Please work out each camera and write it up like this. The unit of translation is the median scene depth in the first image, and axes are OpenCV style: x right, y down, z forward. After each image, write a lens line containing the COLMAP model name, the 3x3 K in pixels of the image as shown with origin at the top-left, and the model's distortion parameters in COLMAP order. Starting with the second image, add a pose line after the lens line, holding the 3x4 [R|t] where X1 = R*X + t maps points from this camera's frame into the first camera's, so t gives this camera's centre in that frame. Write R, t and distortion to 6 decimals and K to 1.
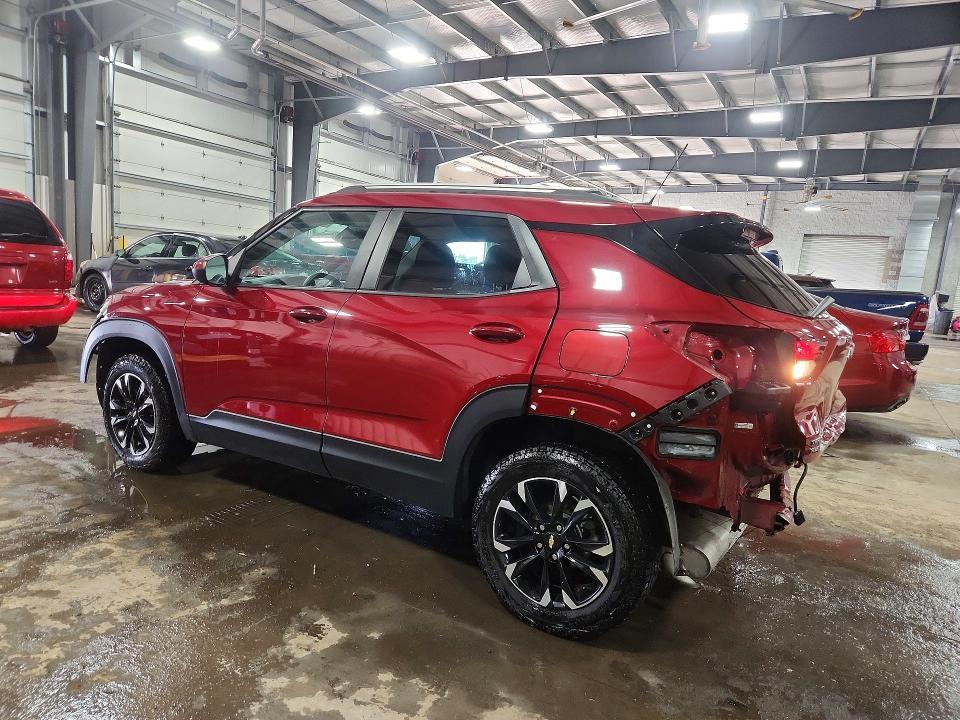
lens RADIAL K [[642.4, 0, 480.0], [0, 642.4, 360.0], [0, 0, 1]] dist [0.100960, -0.094863]
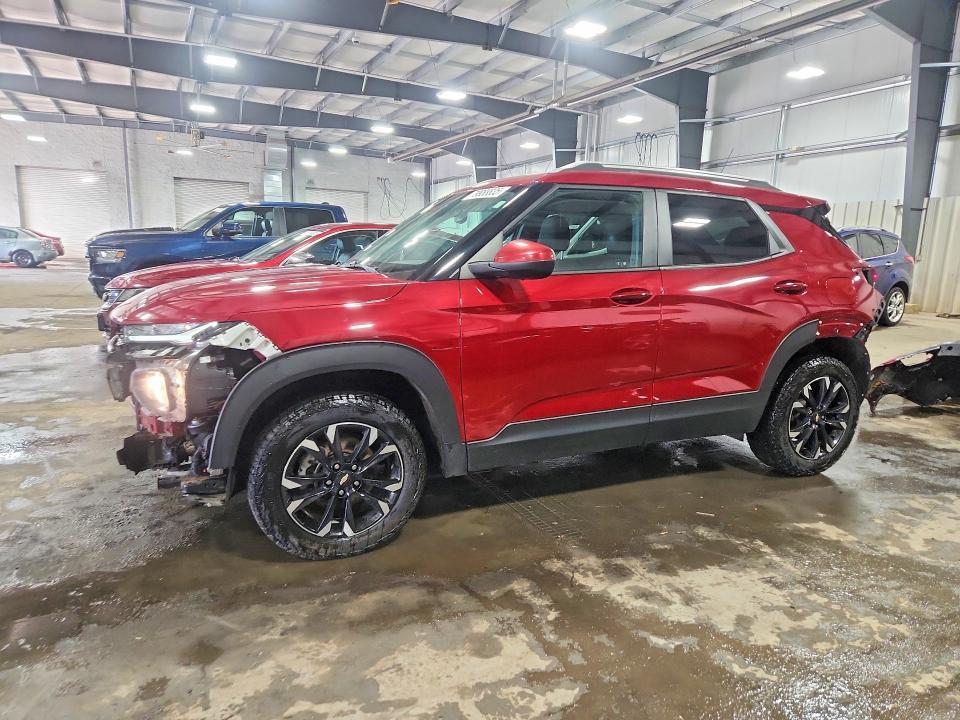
lens RADIAL K [[642.4, 0, 480.0], [0, 642.4, 360.0], [0, 0, 1]] dist [0.100960, -0.094863]
pose [[0.533738, -0.203459, 0.820809, -1.548732], [0.129174, 0.978851, 0.158637, -0.203146], [-0.835726, 0.021356, 0.548731, 0.798139]]
